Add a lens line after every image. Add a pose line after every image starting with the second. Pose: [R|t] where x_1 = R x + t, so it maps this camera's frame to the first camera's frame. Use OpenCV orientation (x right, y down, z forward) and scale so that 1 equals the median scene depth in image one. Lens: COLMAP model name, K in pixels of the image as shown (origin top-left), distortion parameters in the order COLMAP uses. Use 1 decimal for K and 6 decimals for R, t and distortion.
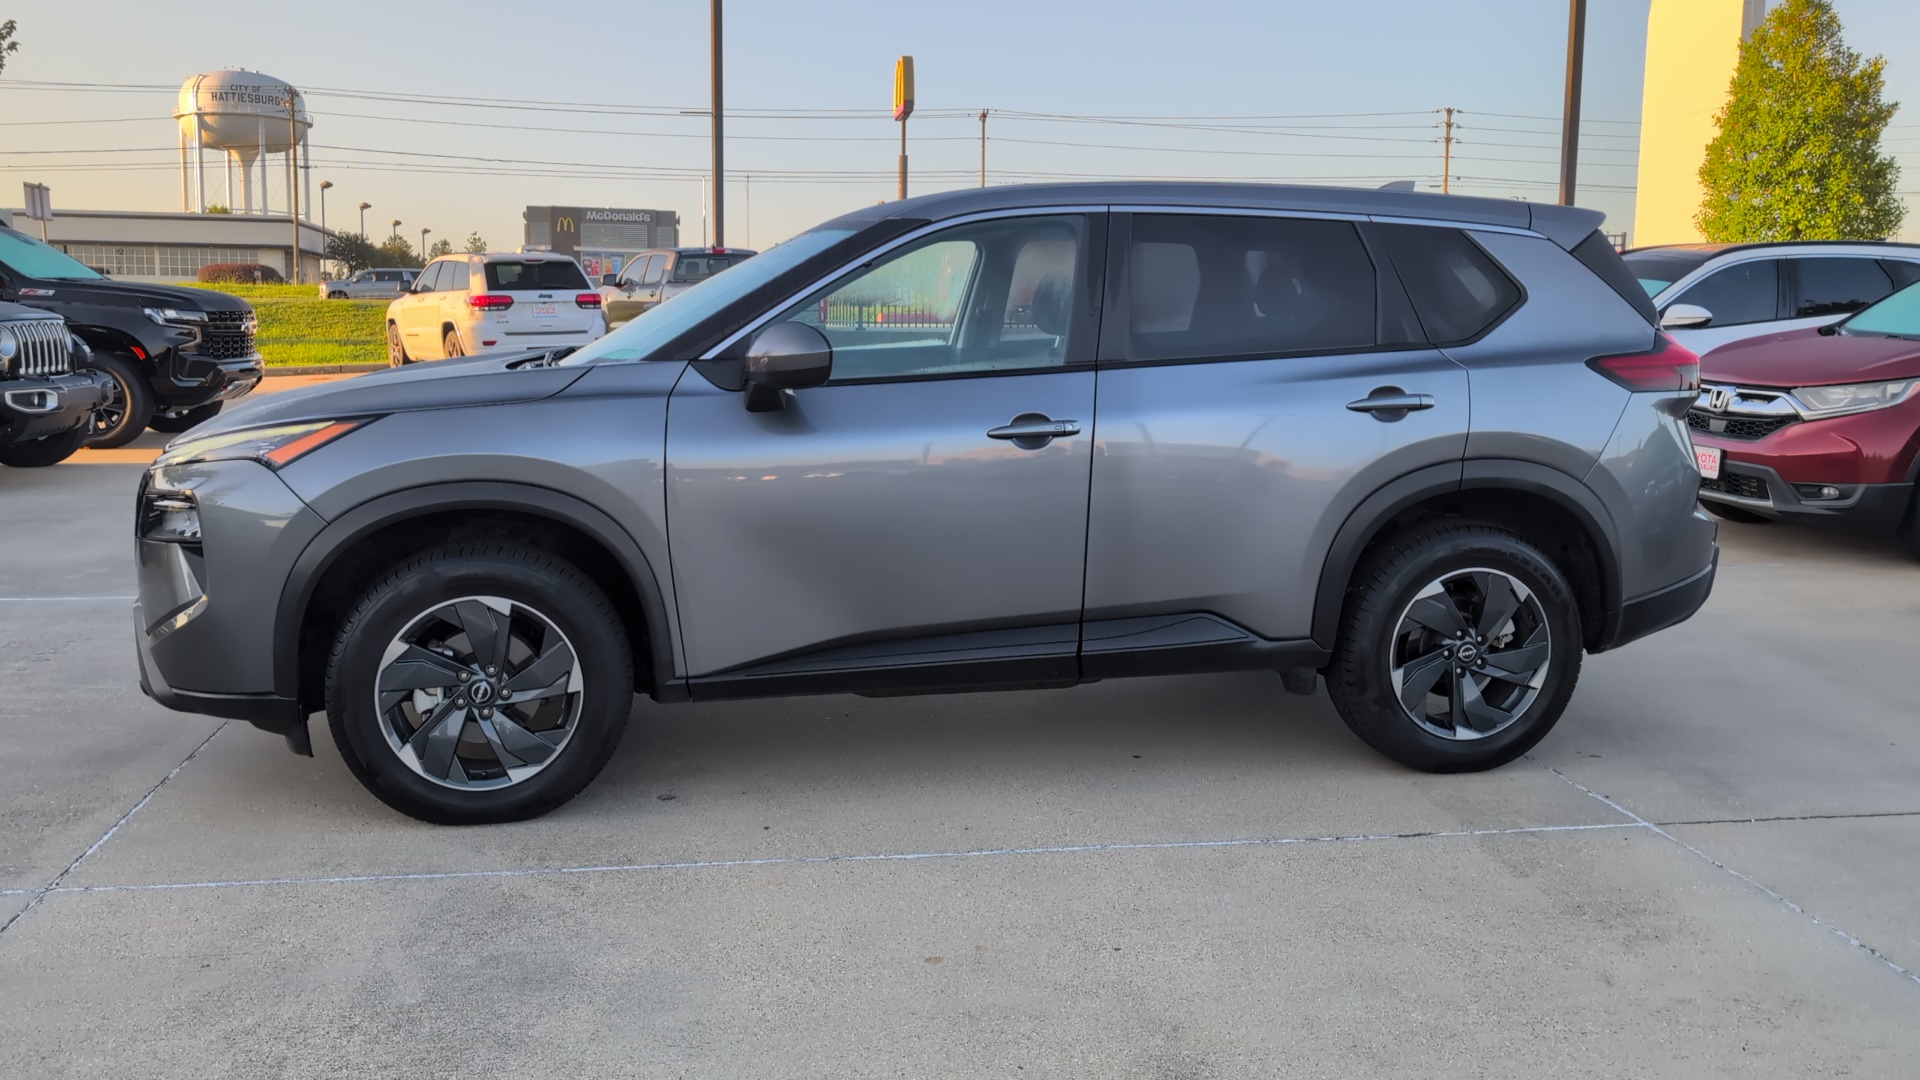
lens RADIAL K [[1662.8, 0, 960.0], [0, 1662.8, 540.0], [0, 0, 1]] dist [0.034990, -0.010760]
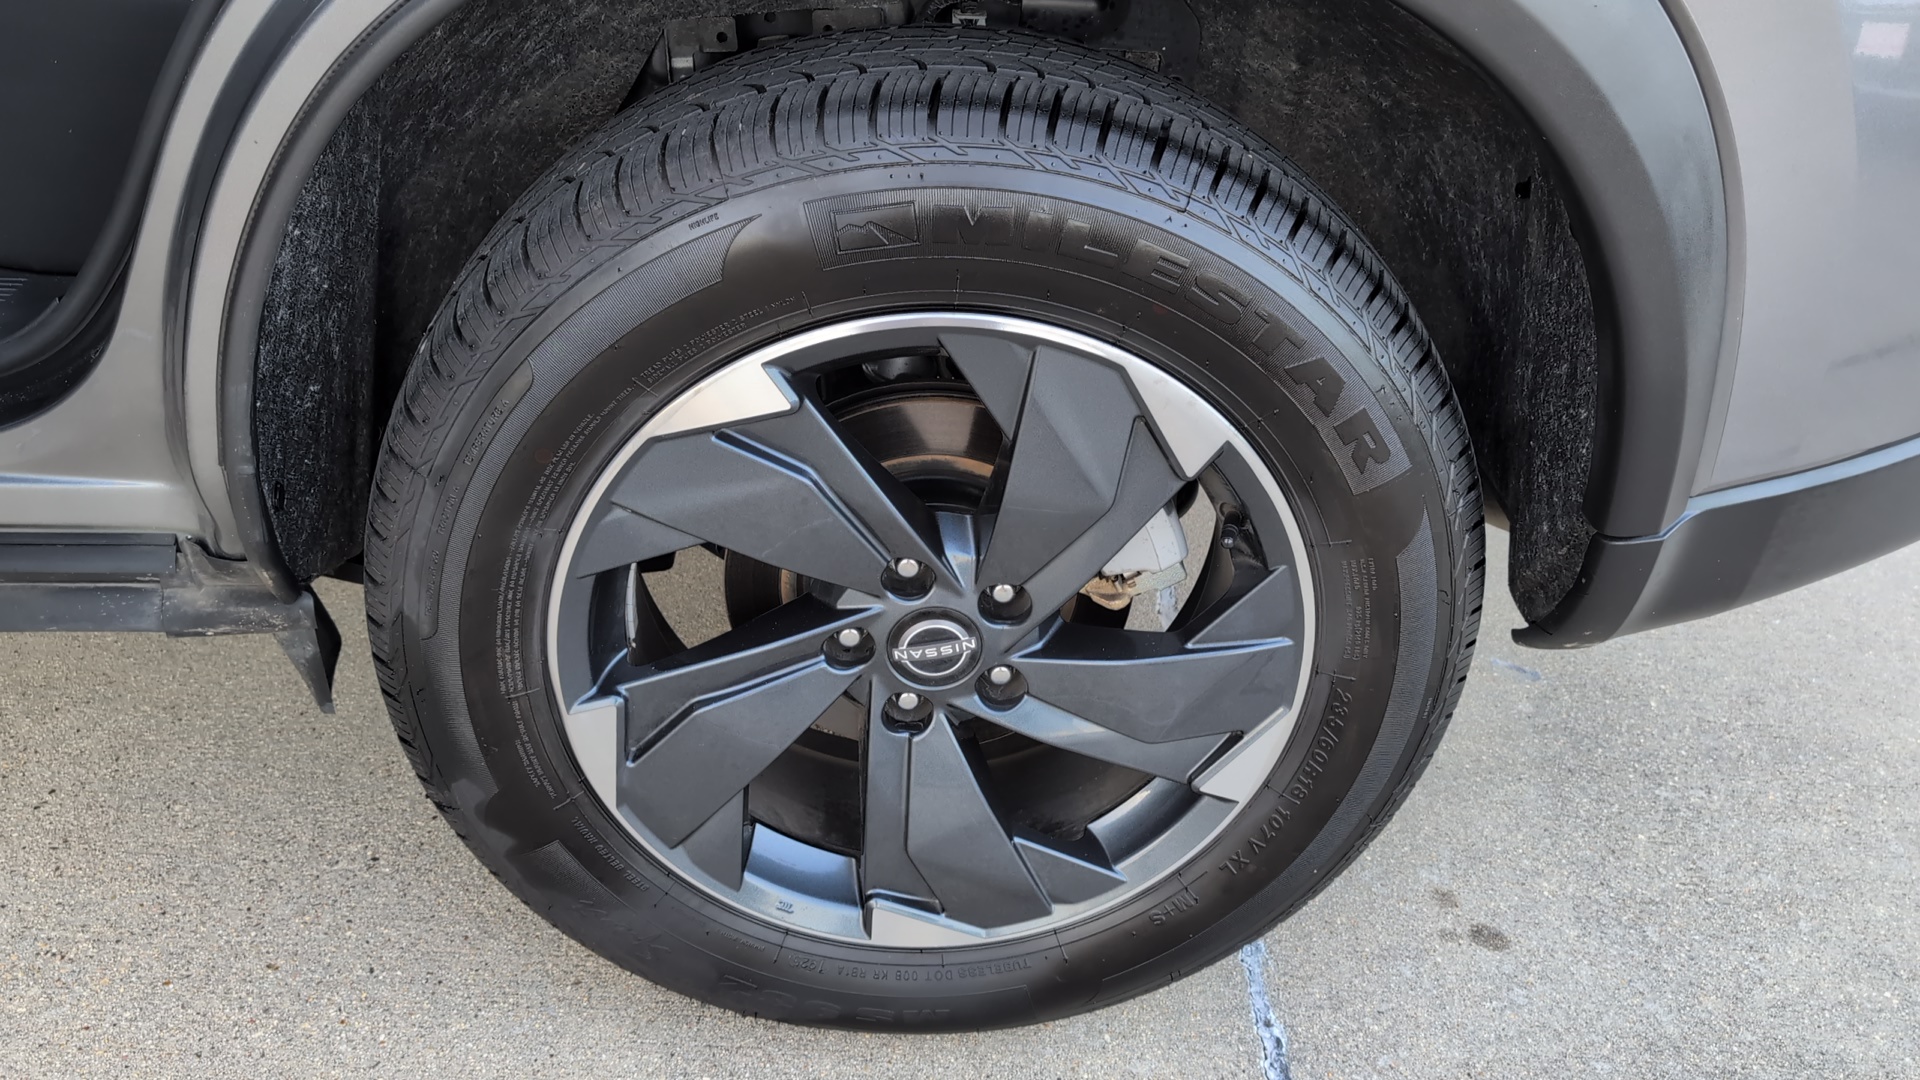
lens RADIAL K [[1662.8, 0, 960.0], [0, 1662.8, 540.0], [0, 0, 1]] dist [0.034990, -0.010760]
pose [[0.984119, 0.128356, -0.122617, 0.333530], [-0.073662, 0.923770, 0.375796, -0.033939], [0.161505, -0.360796, 0.918555, 0.791076]]
